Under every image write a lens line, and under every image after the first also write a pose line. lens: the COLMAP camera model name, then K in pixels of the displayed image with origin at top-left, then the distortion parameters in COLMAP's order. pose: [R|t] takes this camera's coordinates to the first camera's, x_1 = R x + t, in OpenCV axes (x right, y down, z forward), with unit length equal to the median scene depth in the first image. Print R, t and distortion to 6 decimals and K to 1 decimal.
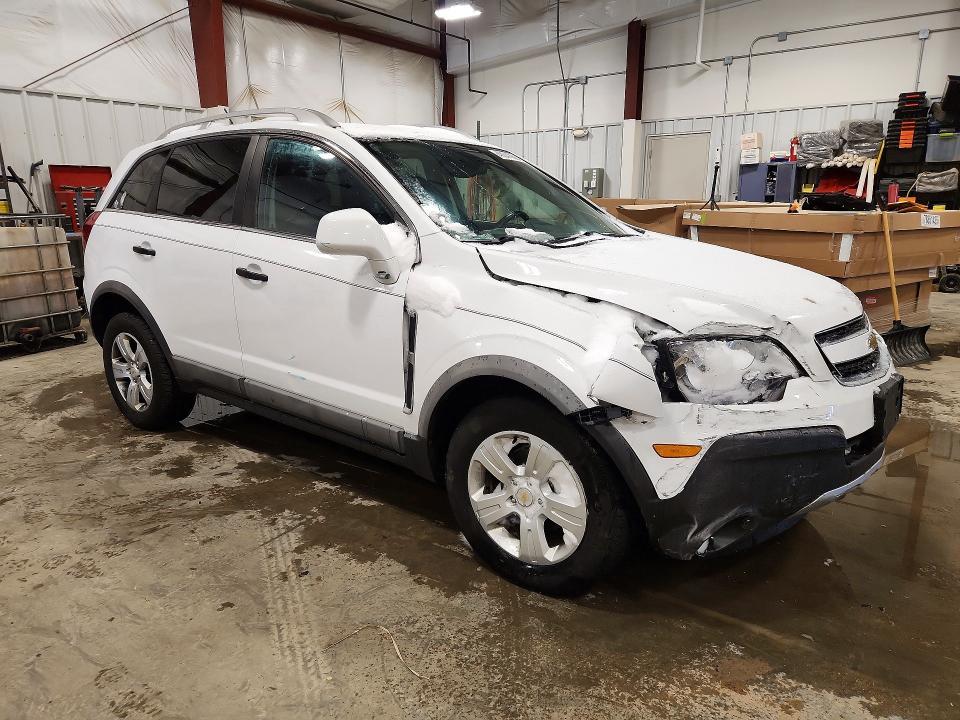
lens RADIAL K [[638.0, 0, 478.0], [0, 638.0, 362.6], [0, 0, 1]] dist [0.036049, -0.013144]
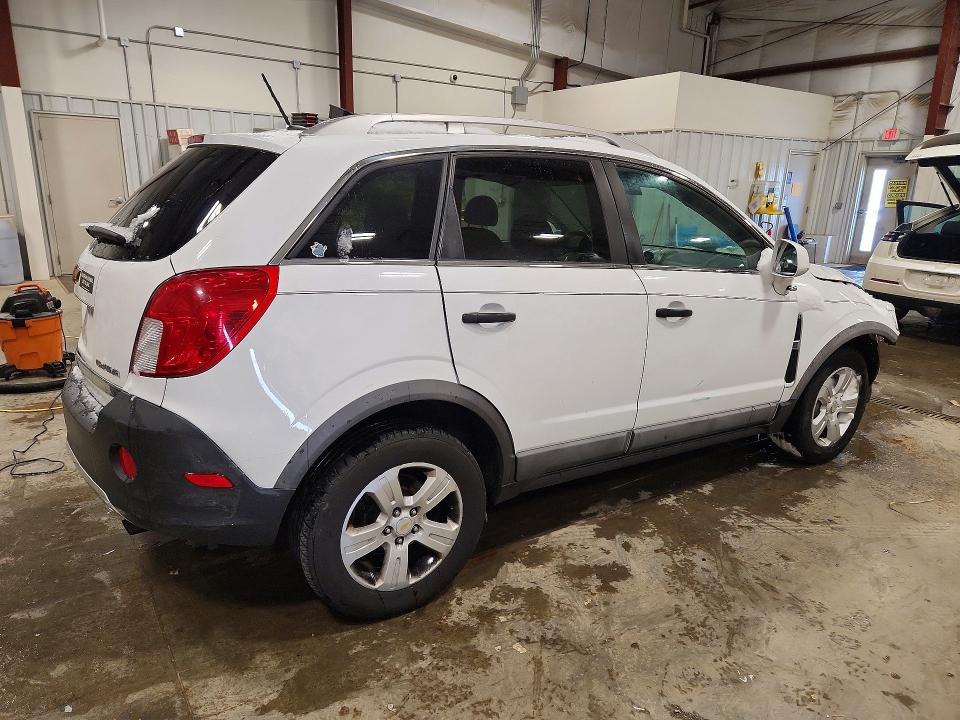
lens RADIAL K [[638.0, 0, 475.4], [0, 638.0, 359.0], [0, 0, 1]] dist [0.036049, -0.013144]
pose [[0.350415, -0.225685, 0.908997, -1.256802], [0.206472, 0.965272, 0.160063, -0.266649], [-0.913553, 0.131594, 0.384843, 0.852853]]
